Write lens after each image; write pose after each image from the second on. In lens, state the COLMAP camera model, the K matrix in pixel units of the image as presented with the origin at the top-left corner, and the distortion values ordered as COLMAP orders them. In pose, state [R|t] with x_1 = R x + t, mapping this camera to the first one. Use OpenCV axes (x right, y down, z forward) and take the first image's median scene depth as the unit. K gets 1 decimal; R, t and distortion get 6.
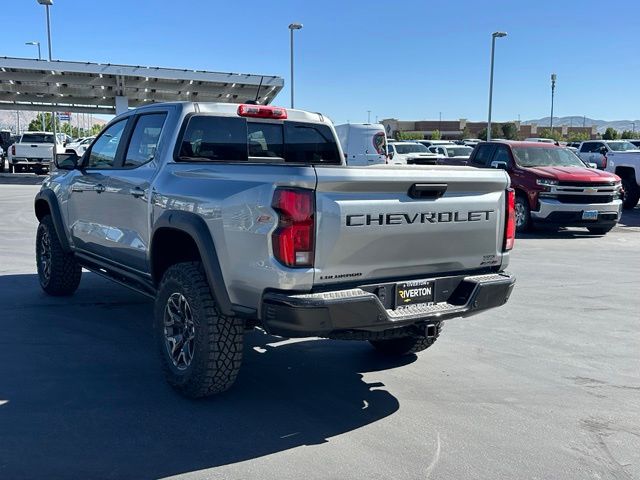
lens RADIAL K [[639.7, 0, 313.8], [0, 639.7, 239.4], [0, 0, 1]] dist [0.178303, -0.371649]
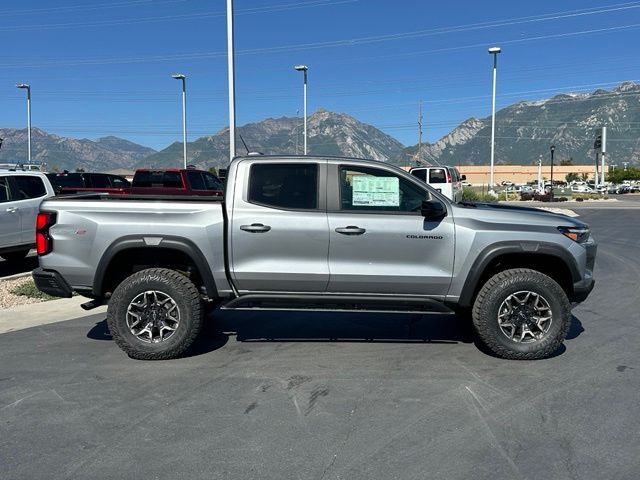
lens RADIAL K [[639.7, 0, 313.8], [0, 639.7, 239.4], [0, 0, 1]] dist [0.178303, -0.371649]
pose [[-0.569696, 0.052453, -0.820180, 1.164168], [-0.118293, 0.982336, 0.144990, -0.306918], [0.813297, 0.179622, -0.553429, 2.340215]]
